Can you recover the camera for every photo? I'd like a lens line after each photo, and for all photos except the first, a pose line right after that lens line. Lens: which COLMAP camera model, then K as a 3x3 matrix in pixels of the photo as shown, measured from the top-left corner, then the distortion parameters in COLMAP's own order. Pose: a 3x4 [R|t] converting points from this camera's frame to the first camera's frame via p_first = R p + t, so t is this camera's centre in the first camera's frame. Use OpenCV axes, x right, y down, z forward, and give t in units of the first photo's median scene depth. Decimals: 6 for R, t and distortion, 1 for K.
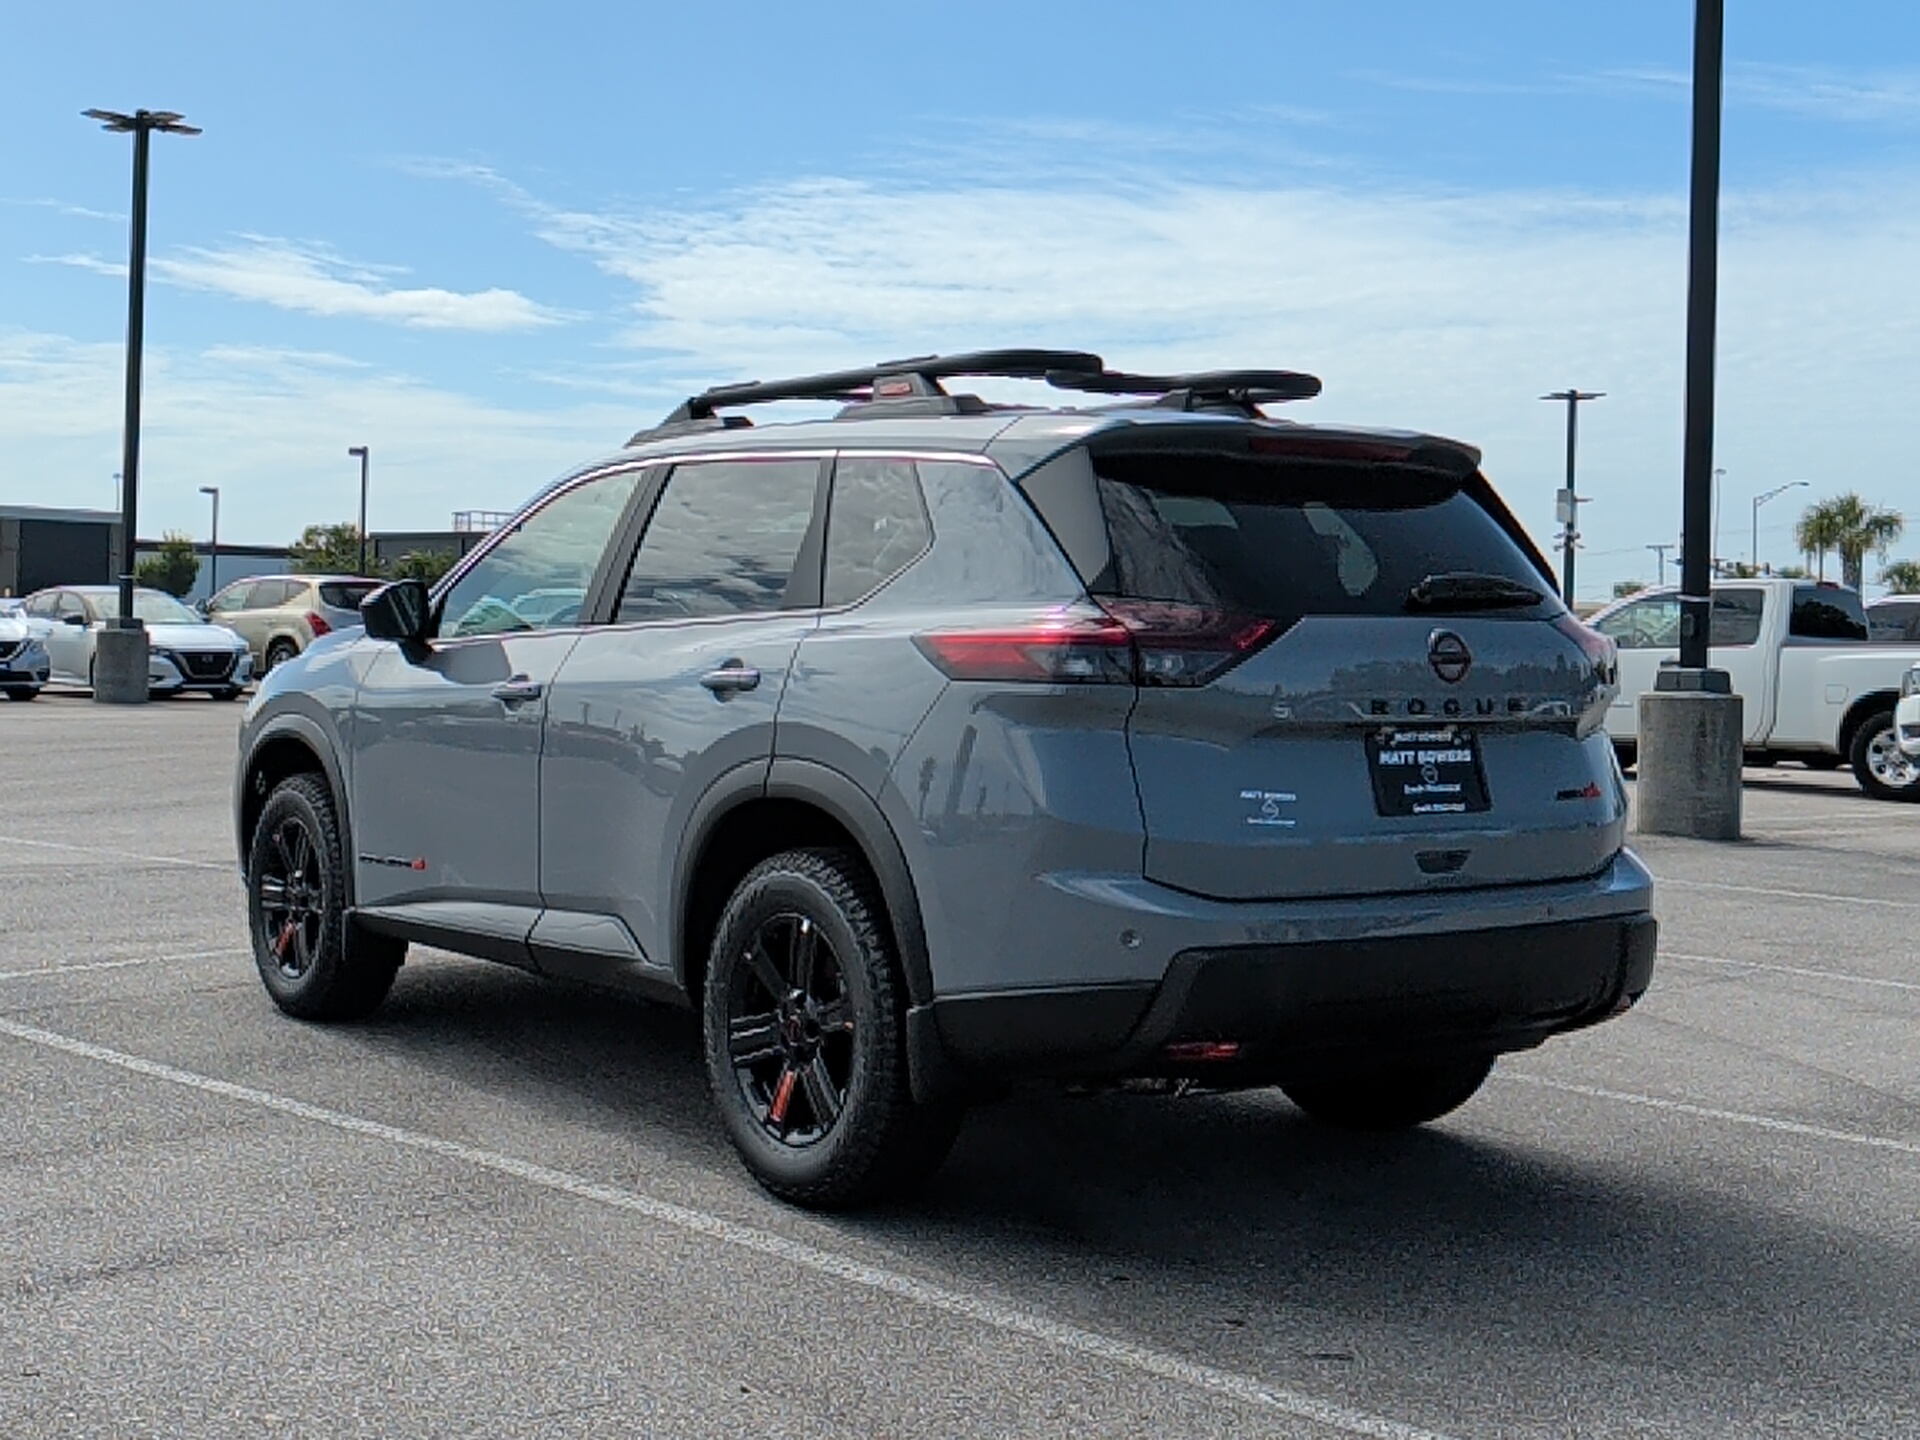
lens RADIAL K [[2627.3, 0, 960.0], [0, 2627.3, 720.0], [0, 0, 1]] dist [0.045981, 0.027770]
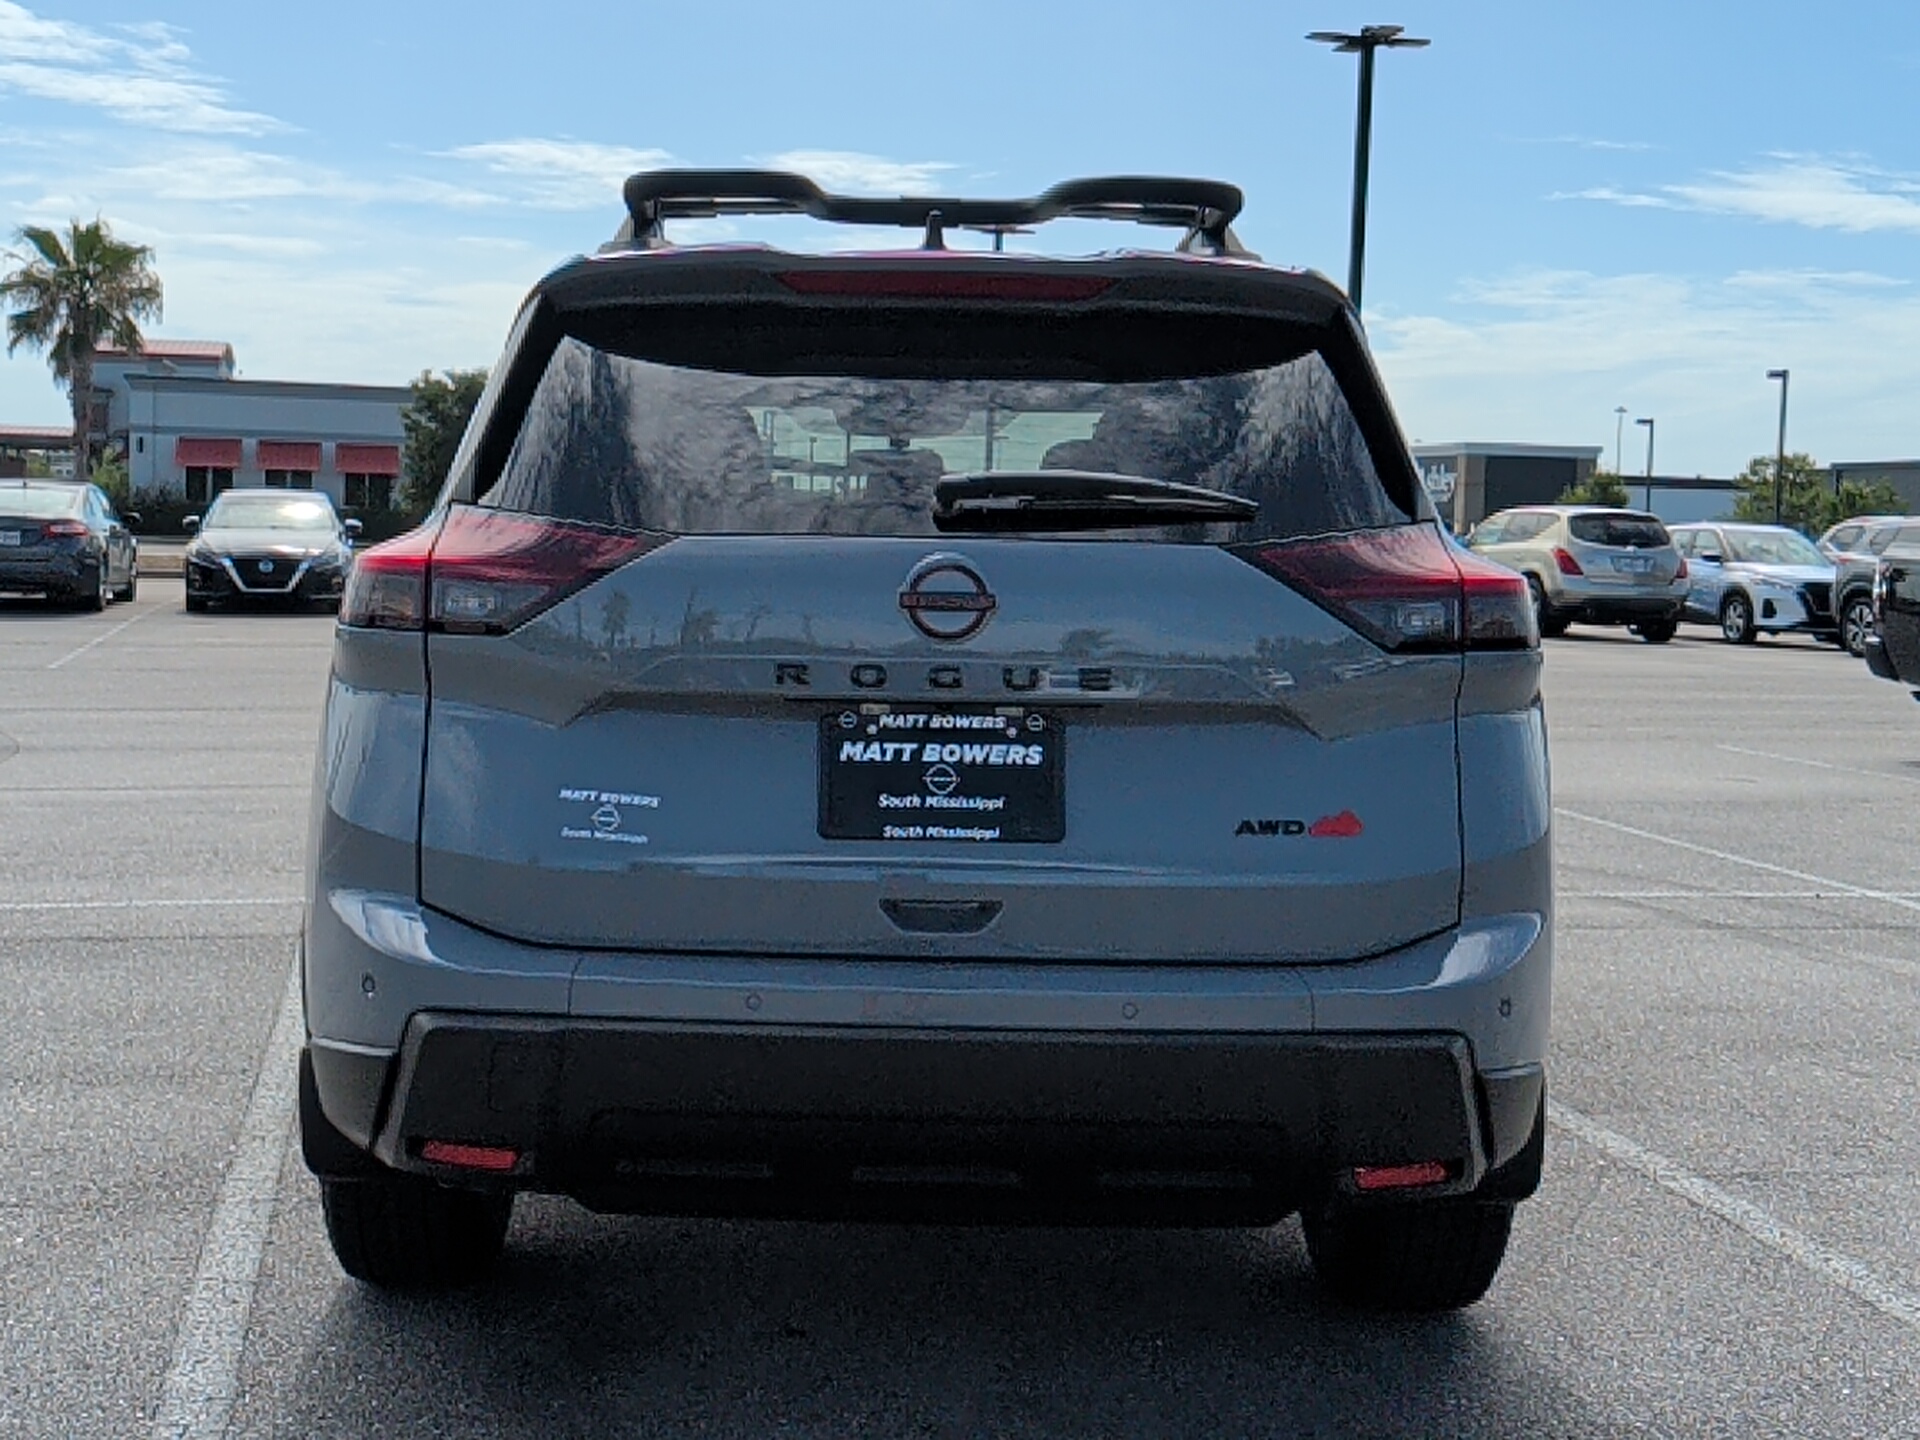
lens RADIAL K [[2627.3, 0, 960.0], [0, 2627.3, 720.0], [0, 0, 1]] dist [0.045981, 0.027770]
pose [[0.812264, 0.045180, -0.581538, 0.548939], [-0.031471, 0.998938, 0.033652, -0.015878], [0.582441, -0.009033, 0.812823, 0.467805]]
